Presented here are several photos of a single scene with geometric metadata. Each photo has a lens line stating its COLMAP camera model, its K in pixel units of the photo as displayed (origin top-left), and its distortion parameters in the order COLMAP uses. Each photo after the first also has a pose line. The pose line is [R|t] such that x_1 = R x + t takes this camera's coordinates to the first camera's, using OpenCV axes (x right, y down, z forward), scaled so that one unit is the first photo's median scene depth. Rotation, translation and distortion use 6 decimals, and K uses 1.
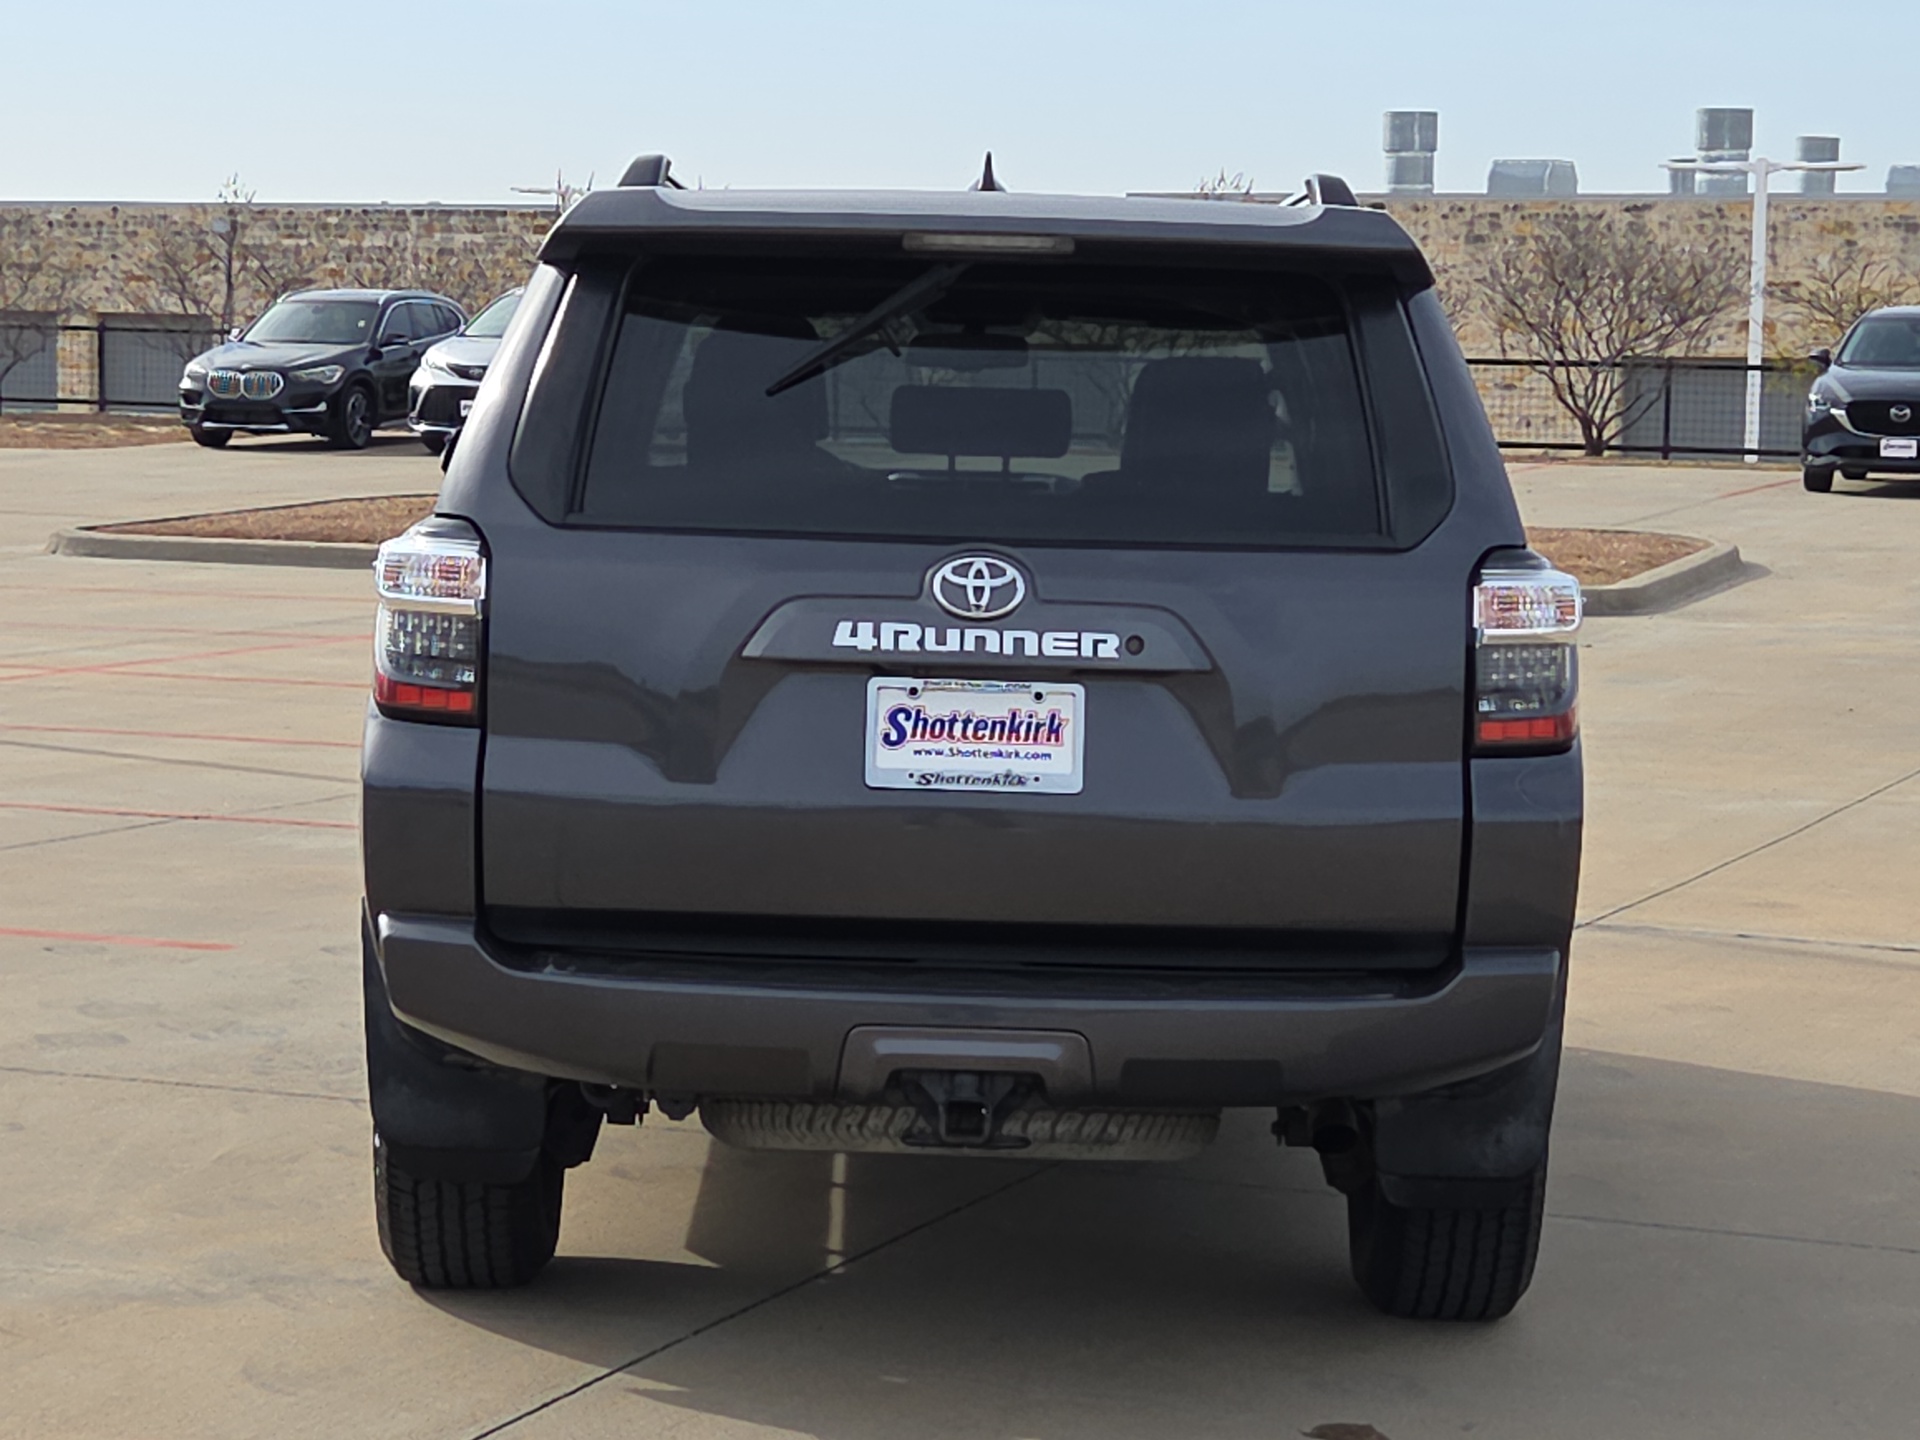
lens RADIAL K [[4314.6, 0, 960.0], [0, 4314.6, 720.0], [0, 0, 1]] dist [0.061044, 0.575815]
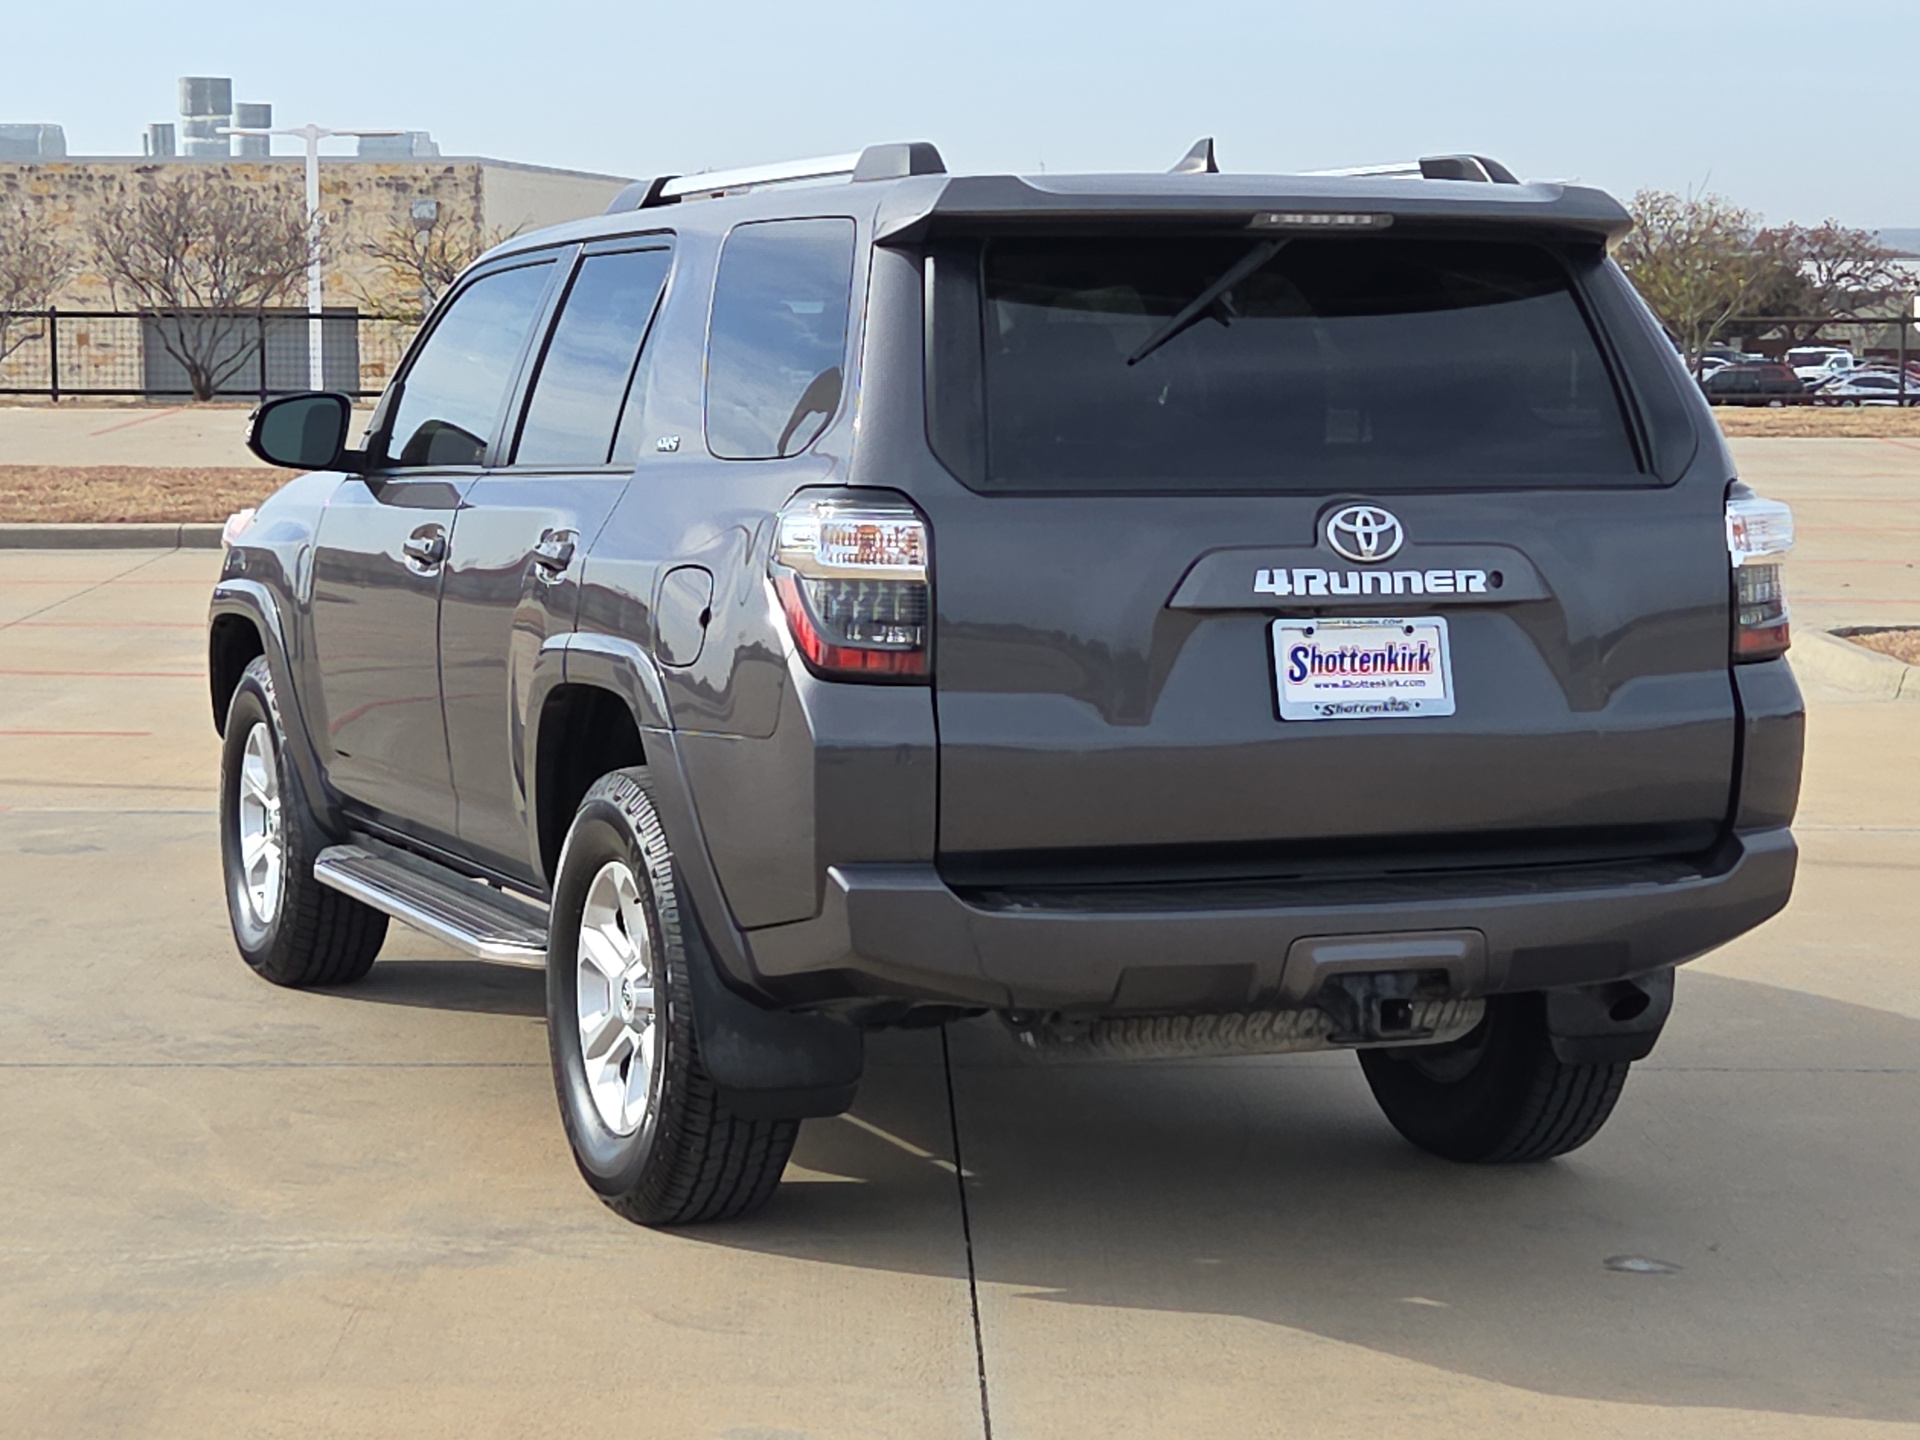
lens RADIAL K [[3953.2, 0, 960.0], [0, 3953.2, 720.0], [0, 0, 1]] dist [0.049577, 0.179814]
pose [[0.927851, -0.058223, 0.368379, -0.464758], [0.050593, 0.998258, 0.030347, -0.019034], [-0.369504, -0.009520, 0.929180, 0.098392]]
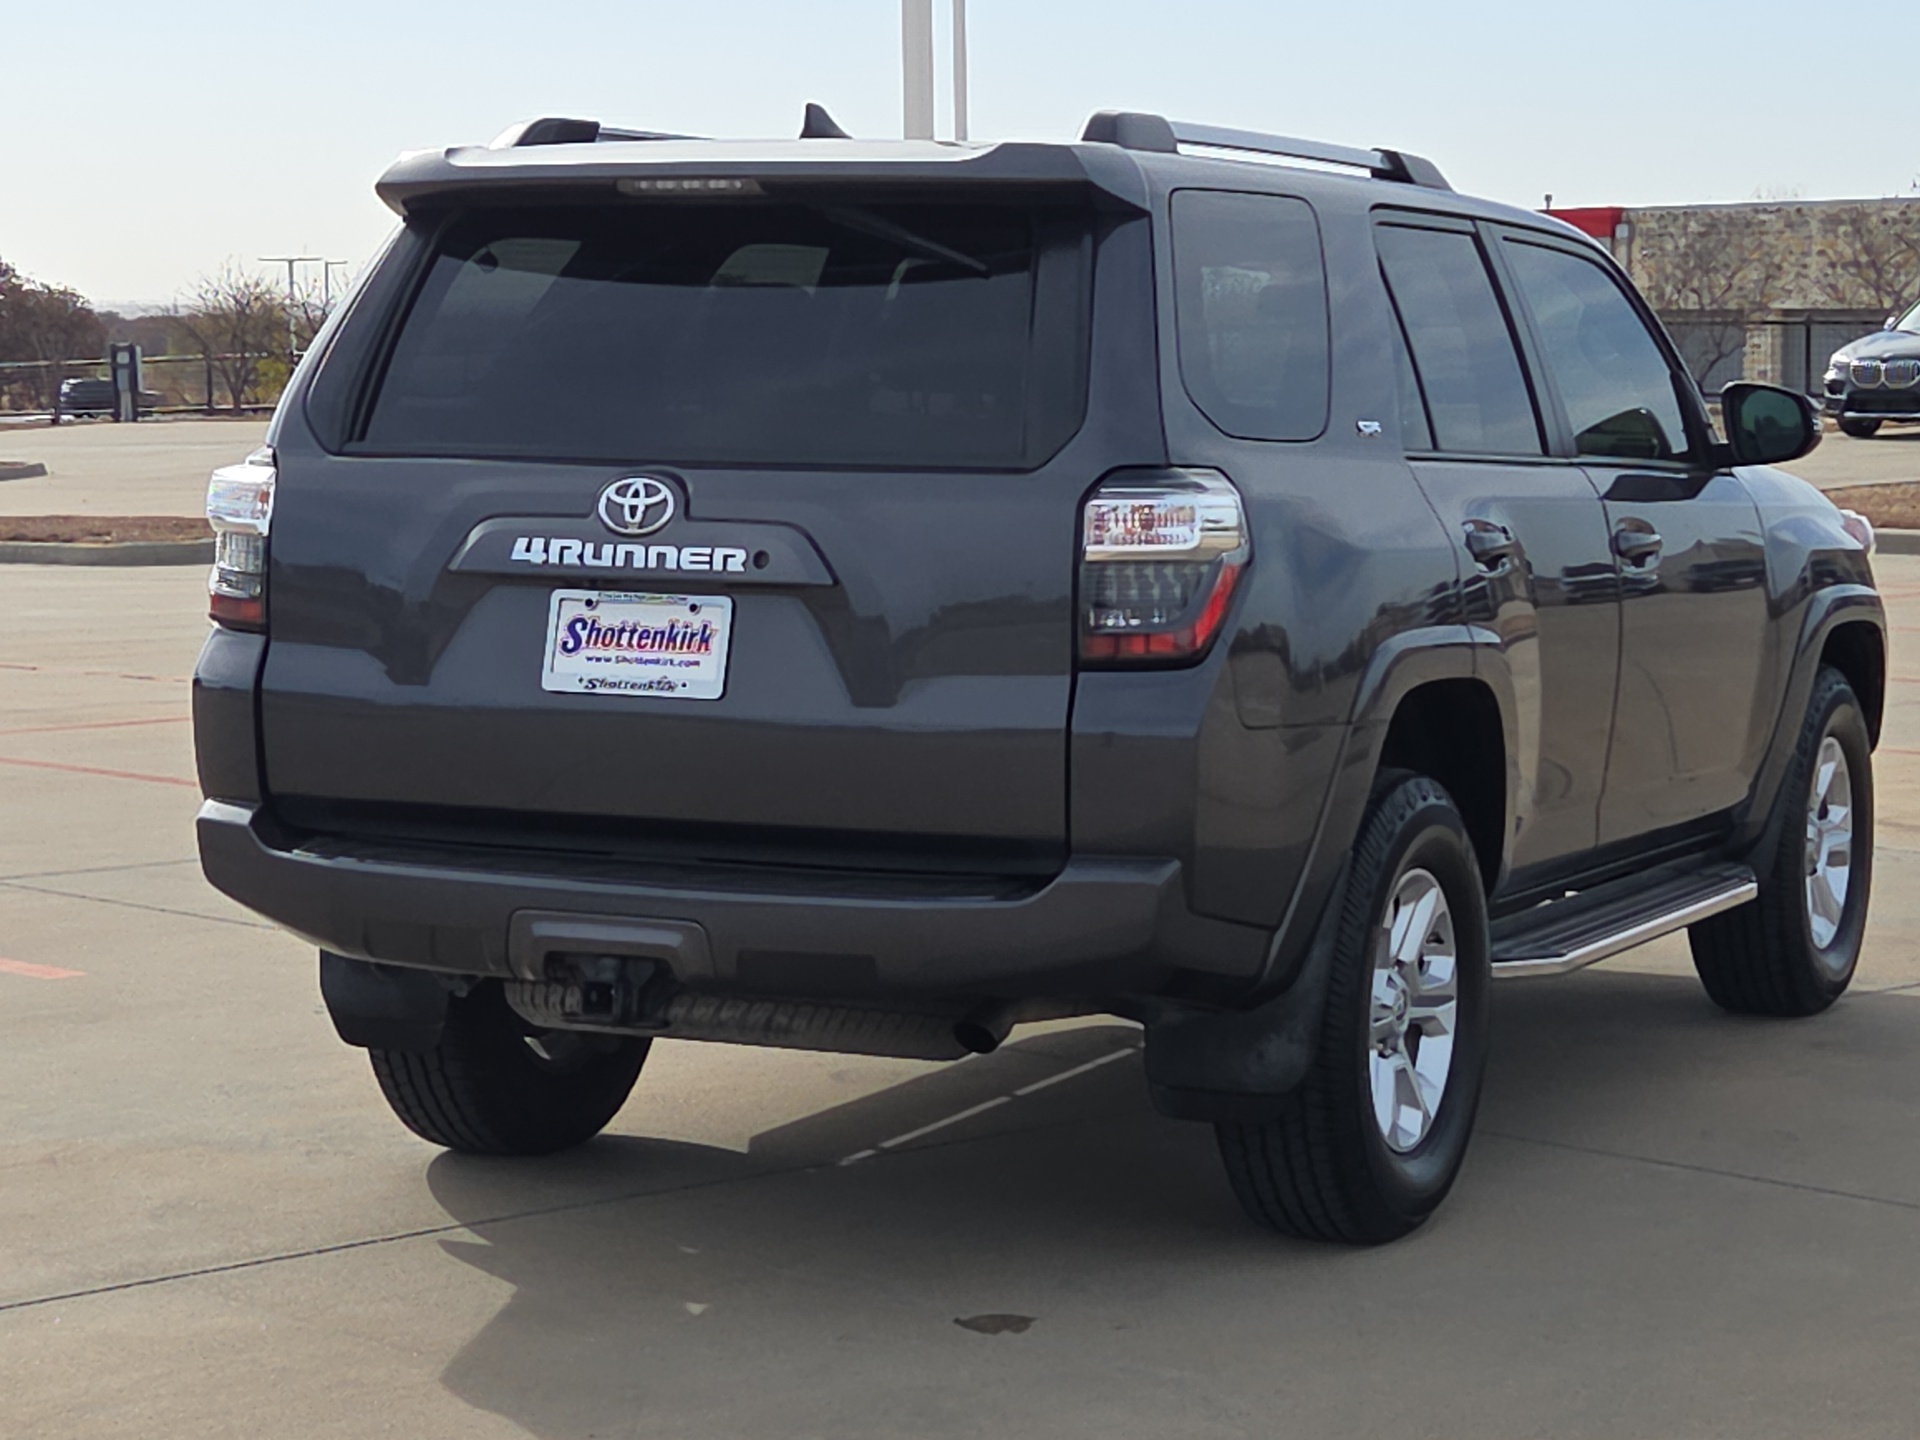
lens RADIAL K [[4314.6, 0, 960.0], [0, 4314.6, 720.0], [0, 0, 1]] dist [0.061044, 0.575815]
pose [[0.911286, 0.015519, -0.411481, 0.518838], [-0.015784, 0.999872, 0.002754, 0.018245], [0.411471, 0.003985, 0.911414, 0.053158]]
